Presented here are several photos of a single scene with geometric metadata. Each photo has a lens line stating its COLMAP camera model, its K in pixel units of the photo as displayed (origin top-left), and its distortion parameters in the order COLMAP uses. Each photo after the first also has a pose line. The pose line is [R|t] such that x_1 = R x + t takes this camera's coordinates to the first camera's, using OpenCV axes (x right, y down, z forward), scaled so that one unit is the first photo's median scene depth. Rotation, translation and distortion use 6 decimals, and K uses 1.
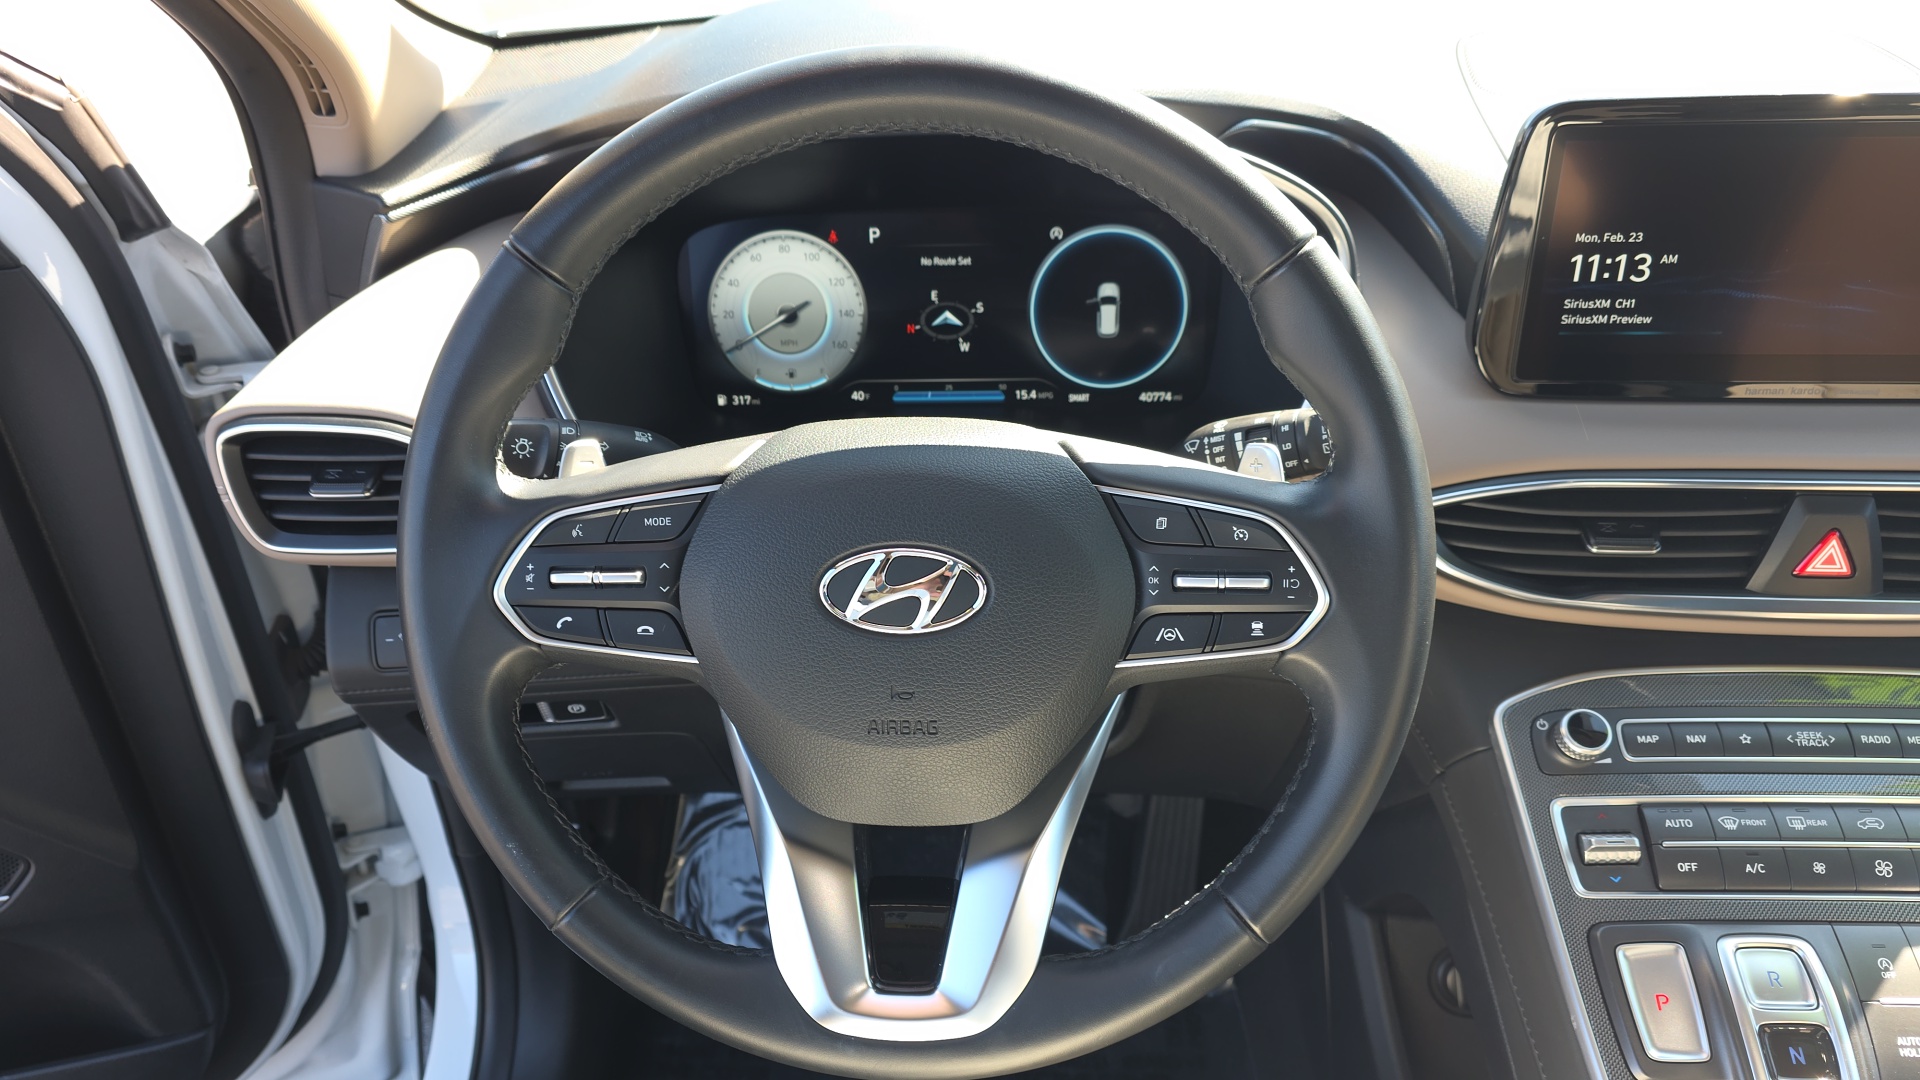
lens RADIAL K [[1293.3, 0, 955.7], [0, 1293.3, 562.7], [0, 0, 1]] dist [0.068175, -0.067162]
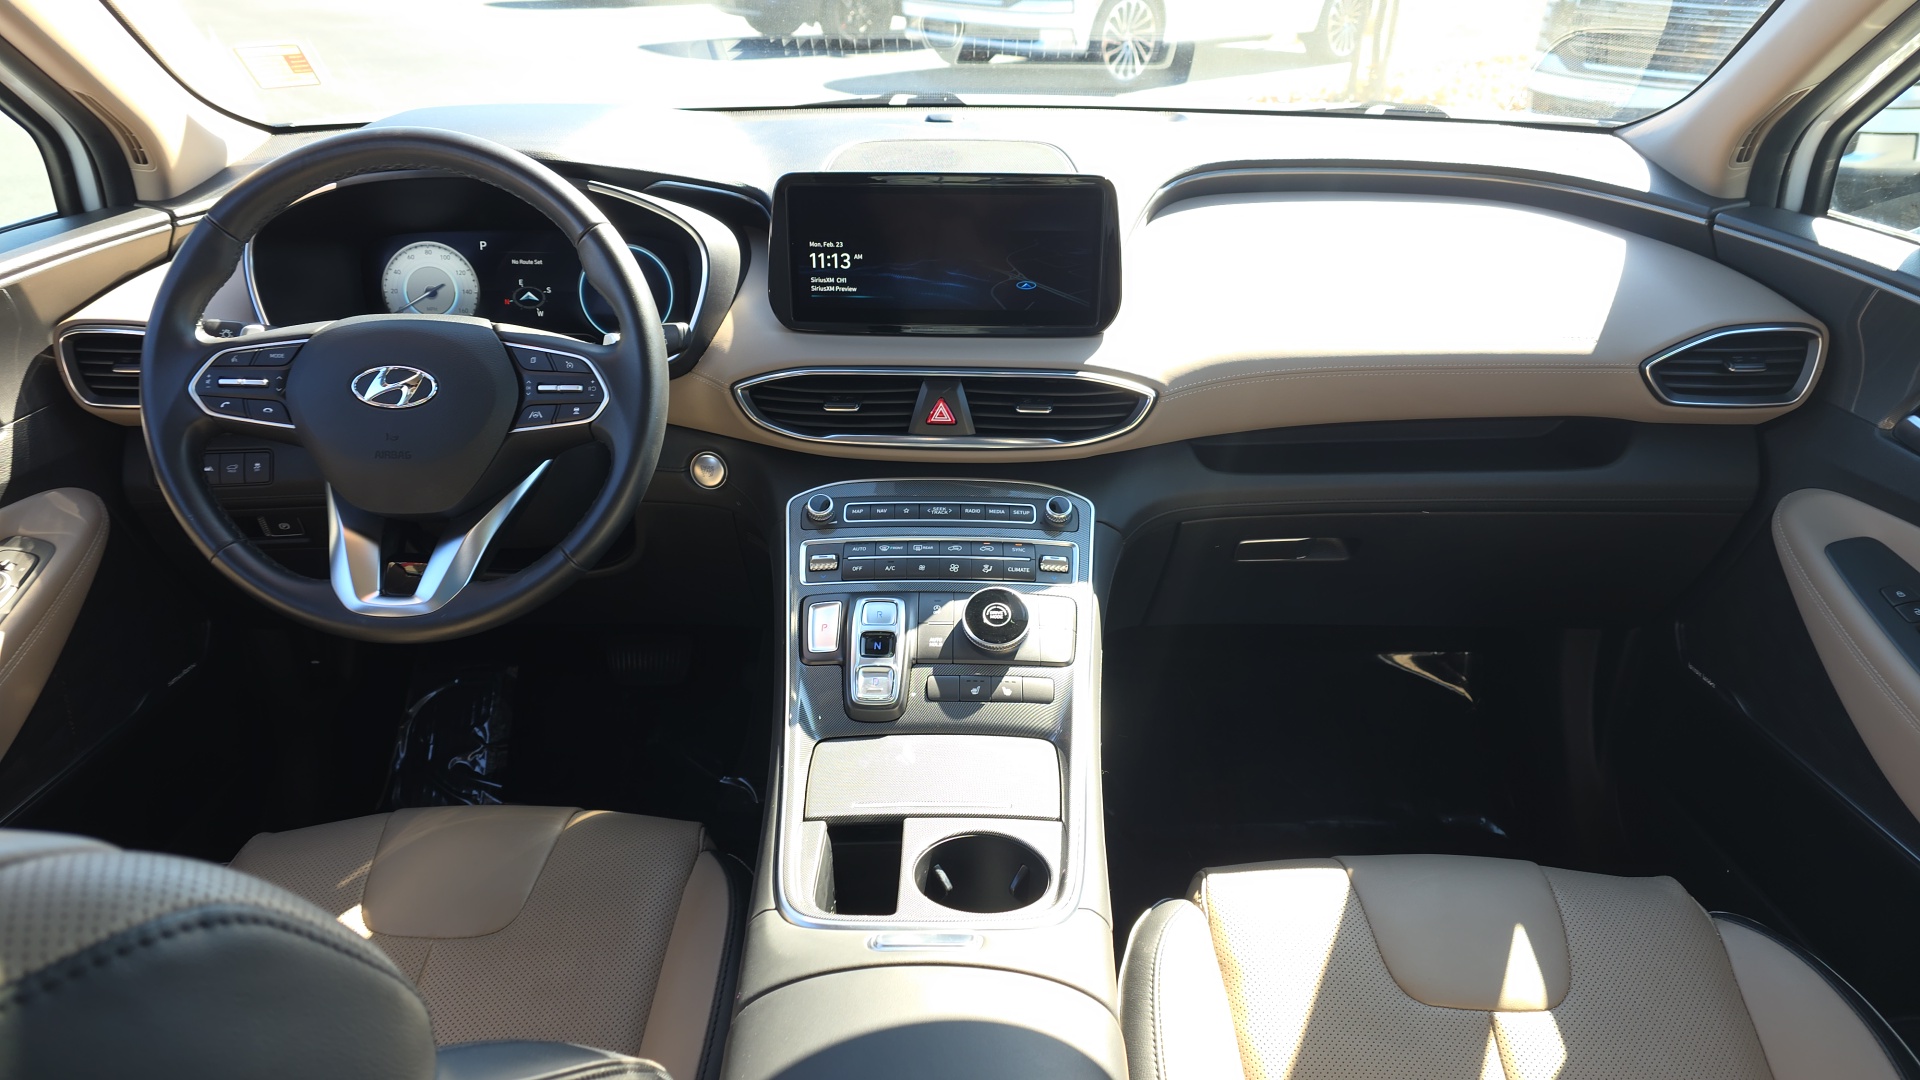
lens RADIAL K [[1293.3, 0, 958.9], [0, 1293.3, 558.3], [0, 0, 1]] dist [0.068175, -0.067162]
pose [[0.998561, 0.012381, 0.052175, 0.579672], [-0.007738, 0.996066, -0.088272, 0.363890], [-0.053063, 0.087741, 0.994729, -0.833284]]
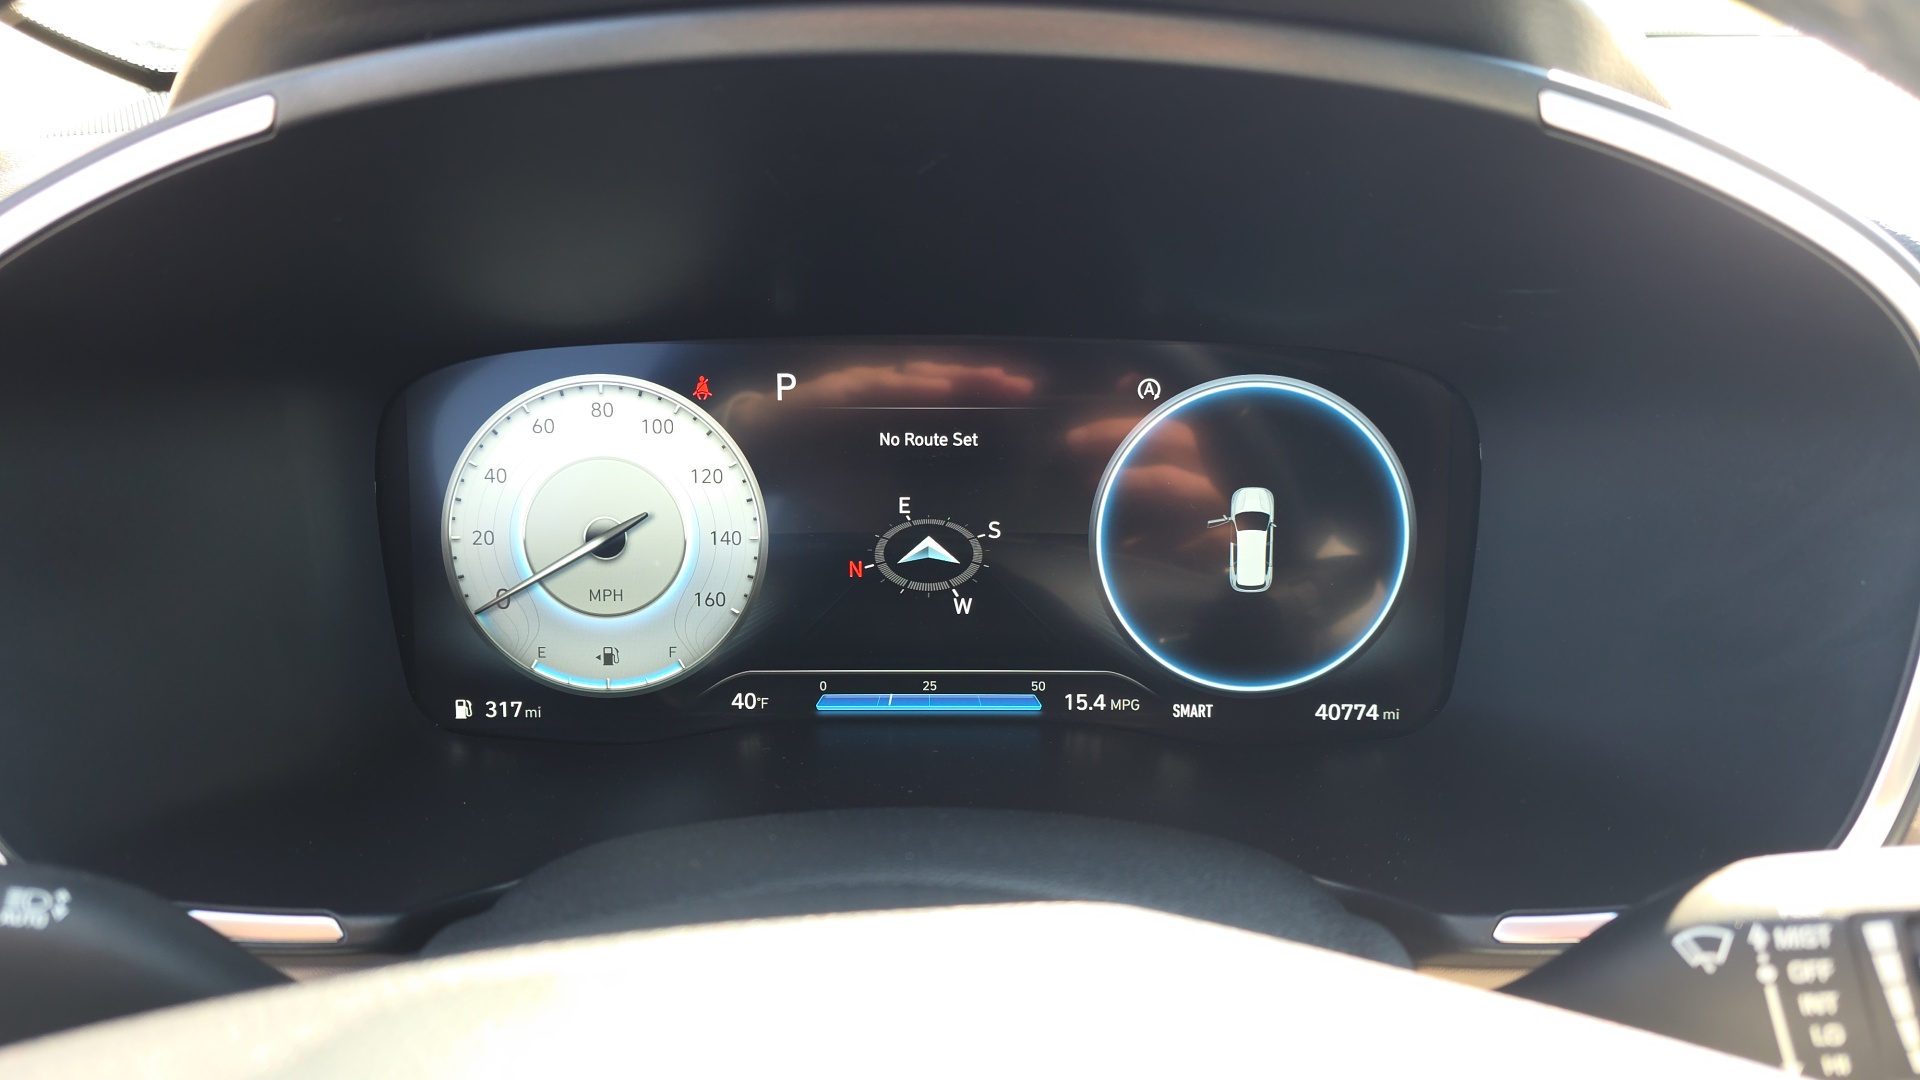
lens RADIAL K [[1293.3, 0, 956.7], [0, 1293.3, 544.7], [0, 0, 1]] dist [0.068175, -0.067162]
pose [[0.998505, 0.013796, 0.052889, -0.028022], [-0.003954, 0.983318, -0.181850, -0.126392], [-0.054515, 0.181369, 0.981903, 0.643995]]
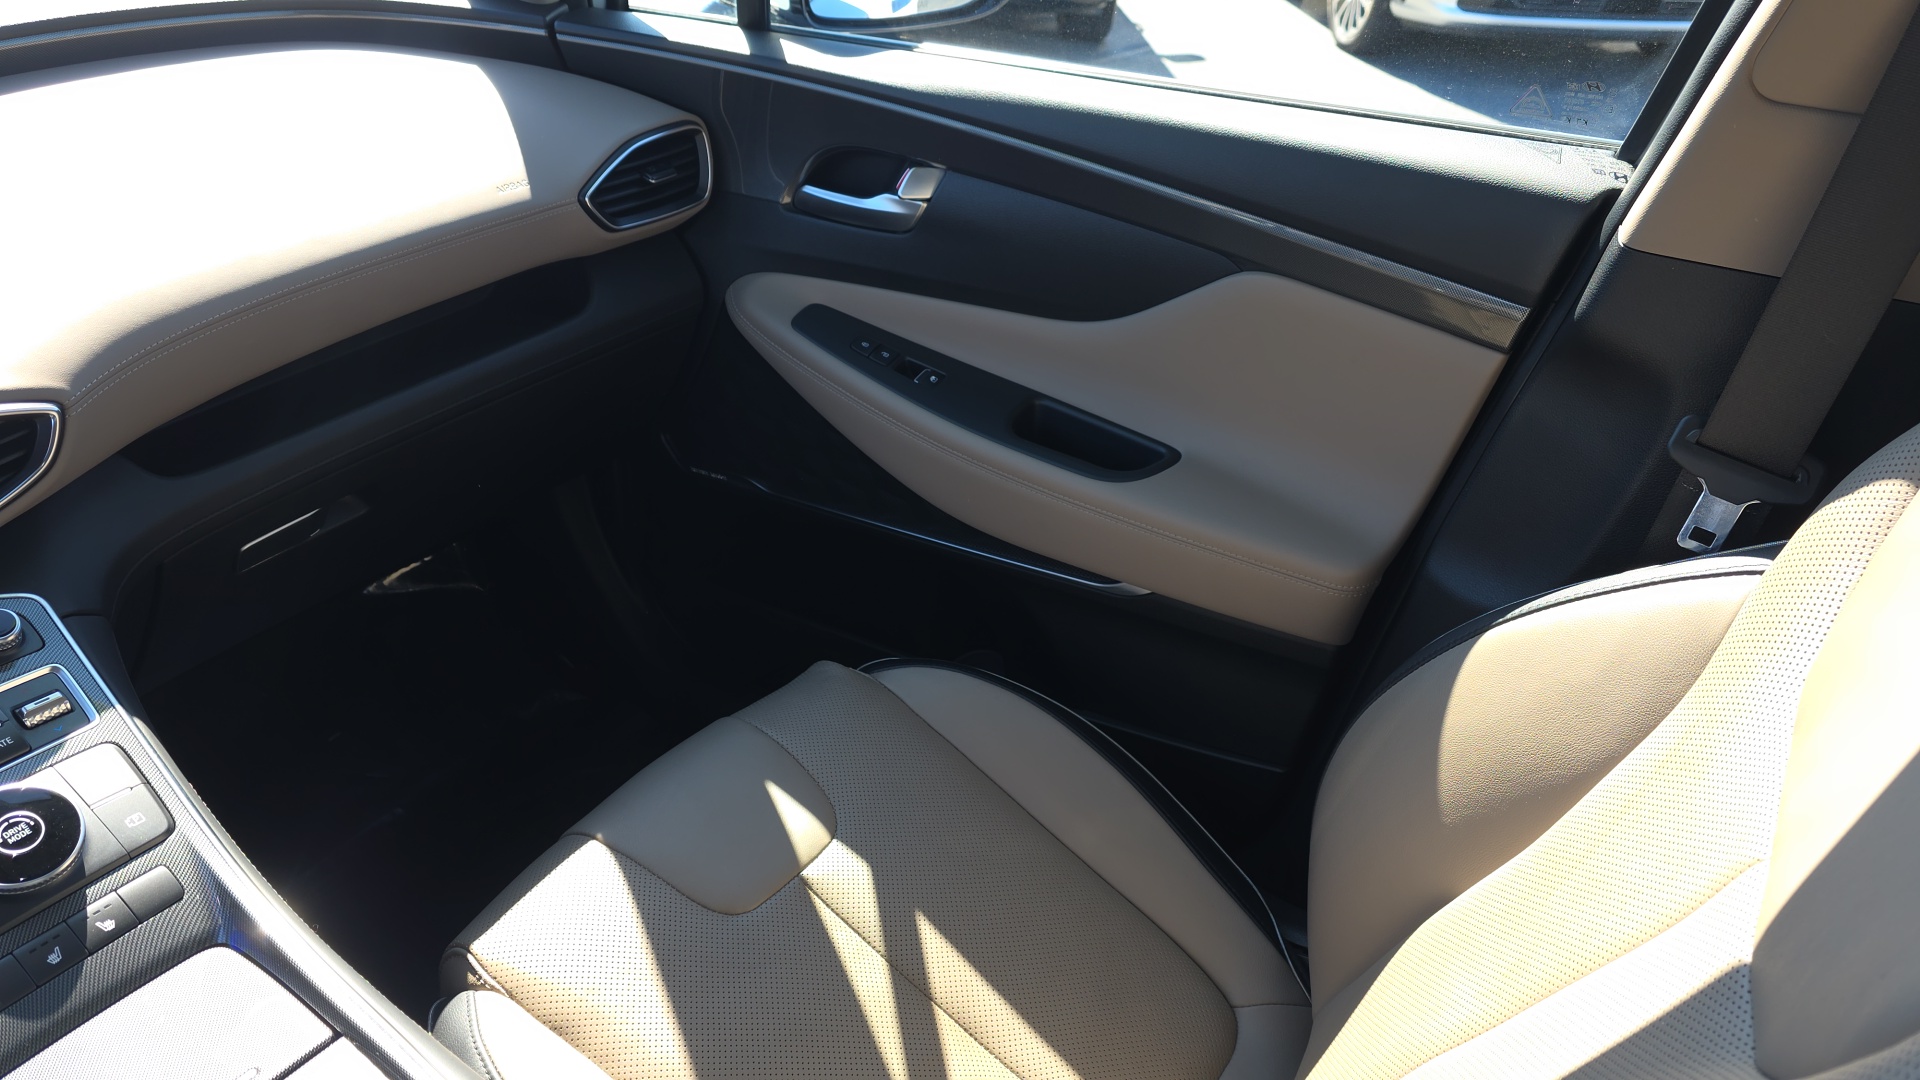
lens RADIAL K [[1293.3, 0, 958.8], [0, 1293.3, 535.4], [0, 0, 1]] dist [0.068175, -0.067162]
pose [[0.515111, -0.409634, 0.752901, 0.407169], [0.402315, 0.891181, 0.209617, 0.155573], [-0.756838, 0.194927, 0.623859, -0.427560]]
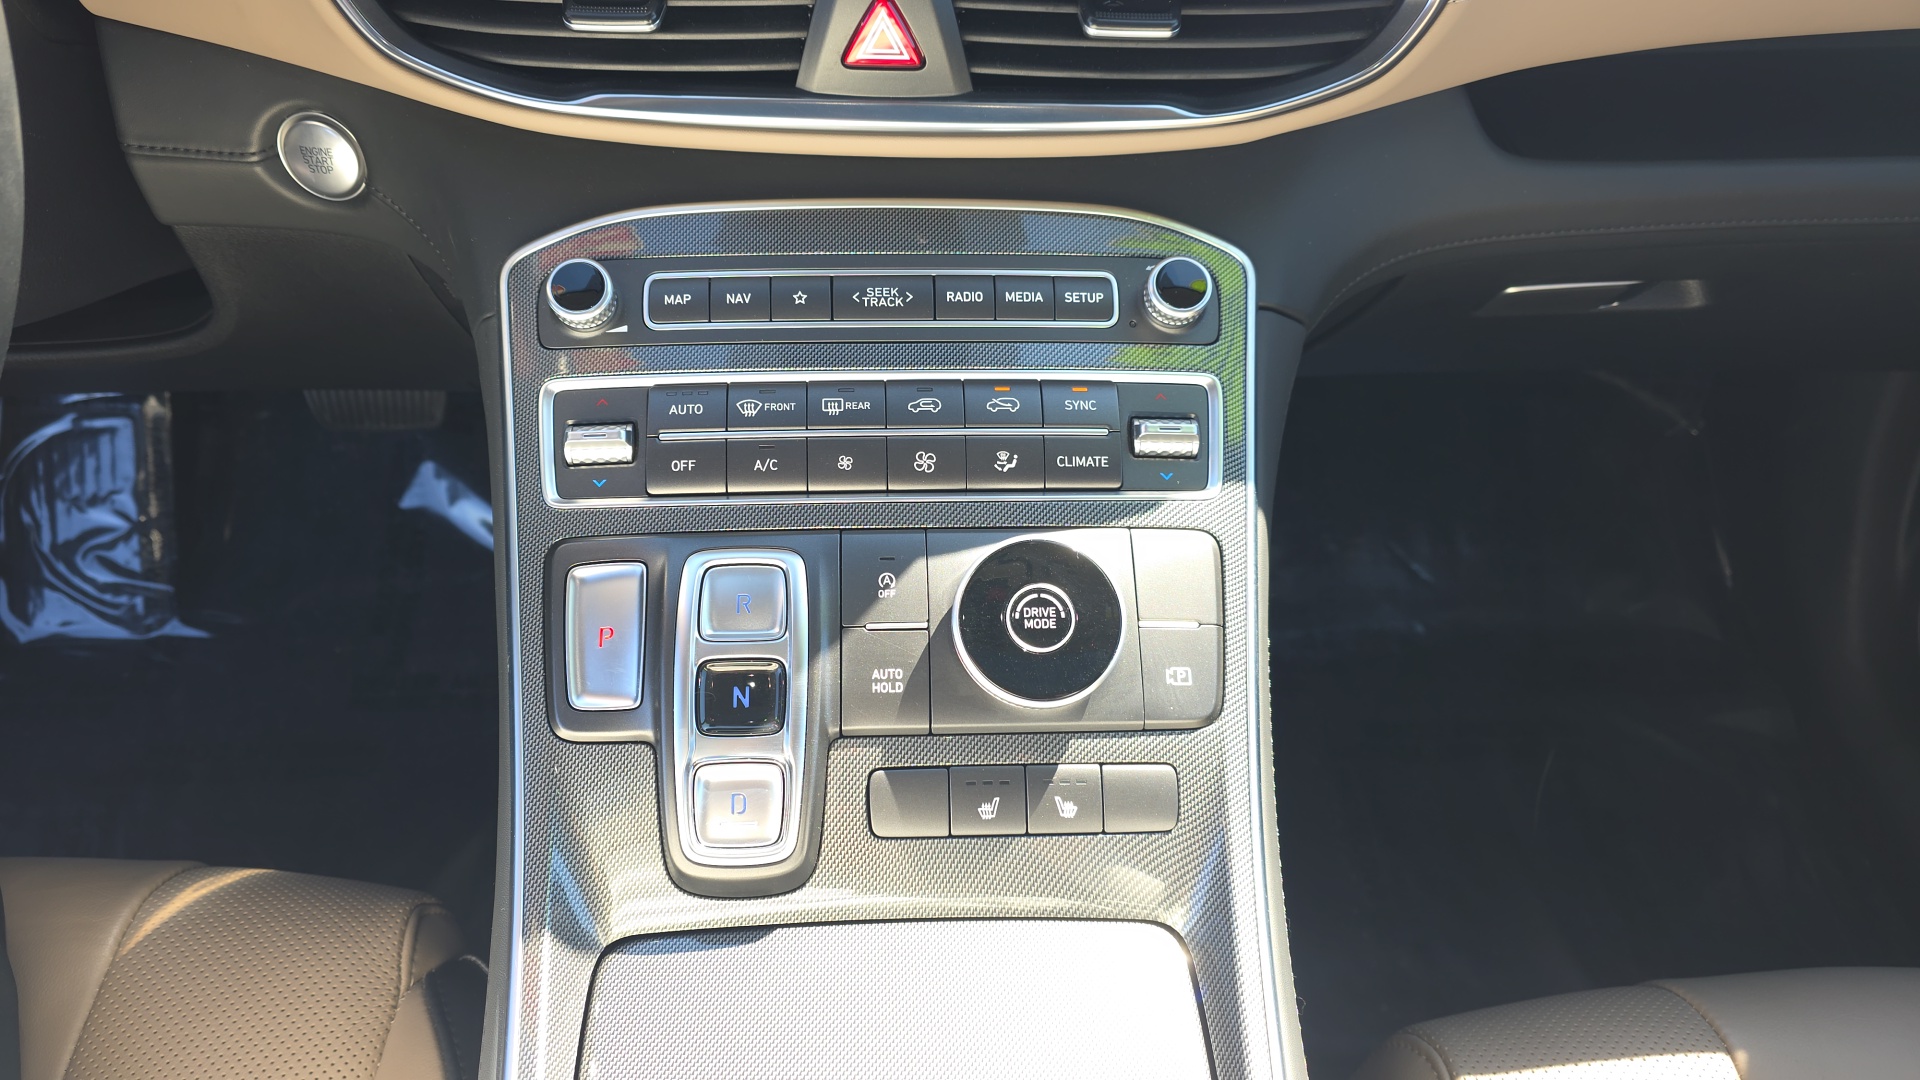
lens RADIAL K [[1293.3, 0, 942.1], [0, 1293.3, 545.4], [0, 0, 1]] dist [0.068175, -0.067162]
pose [[0.994101, -0.030276, 0.104148, 0.599239], [-0.000483, 0.959005, 0.283389, 0.059135], [-0.108459, -0.281768, 0.953333, 0.239171]]
